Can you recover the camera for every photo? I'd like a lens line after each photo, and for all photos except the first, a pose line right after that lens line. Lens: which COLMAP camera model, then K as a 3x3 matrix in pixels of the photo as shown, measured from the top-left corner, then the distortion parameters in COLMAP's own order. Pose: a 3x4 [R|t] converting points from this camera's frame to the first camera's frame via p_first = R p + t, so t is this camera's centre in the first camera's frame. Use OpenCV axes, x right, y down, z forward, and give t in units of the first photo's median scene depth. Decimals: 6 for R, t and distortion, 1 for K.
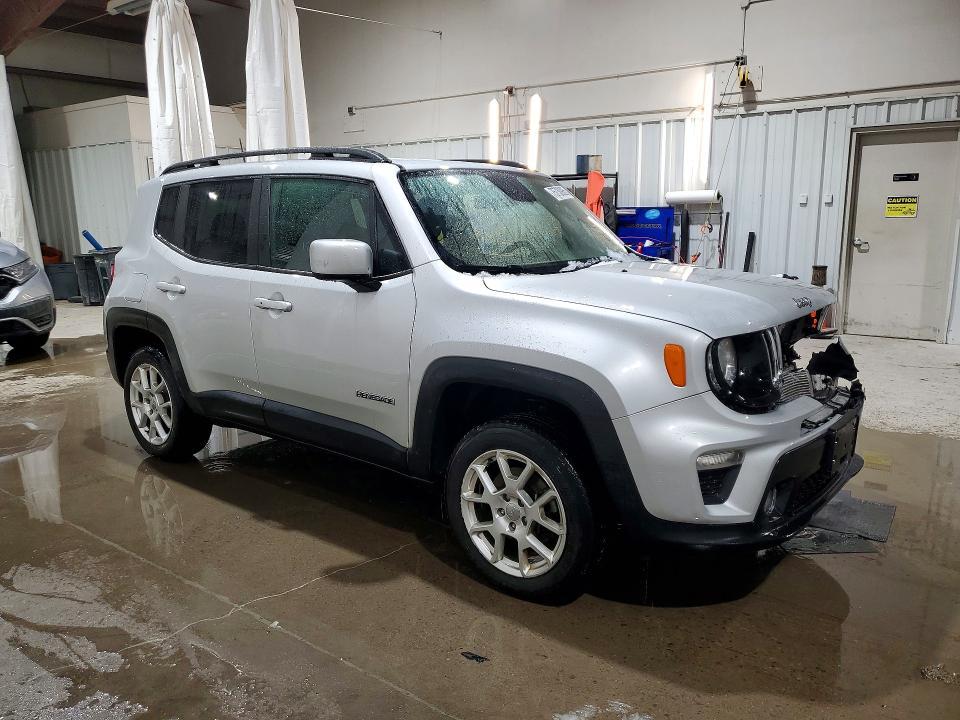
lens RADIAL K [[763.3, 0, 484.6], [0, 763.3, 358.0], [0, 0, 1]] dist [0.011774, 0.018728]
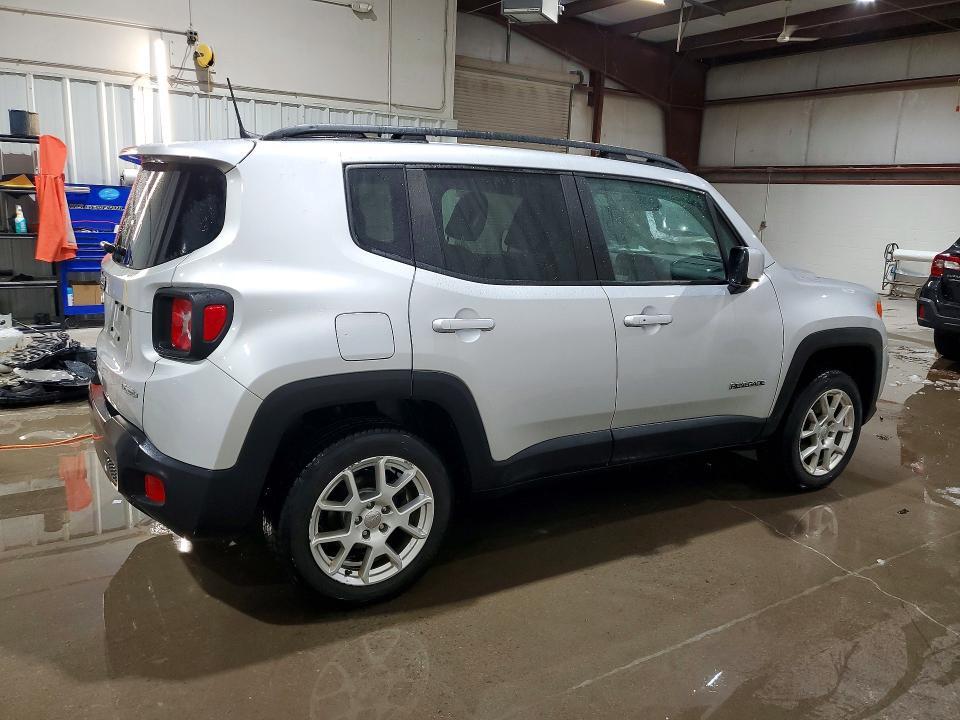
lens RADIAL K [[763.3, 0, 482.3], [0, 763.3, 364.2], [0, 0, 1]] dist [0.011774, 0.018728]
pose [[0.323744, -0.177832, 0.929282, -0.507573], [0.134021, 0.980894, 0.141018, -0.073900], [-0.936605, 0.078890, 0.341392, 0.369057]]
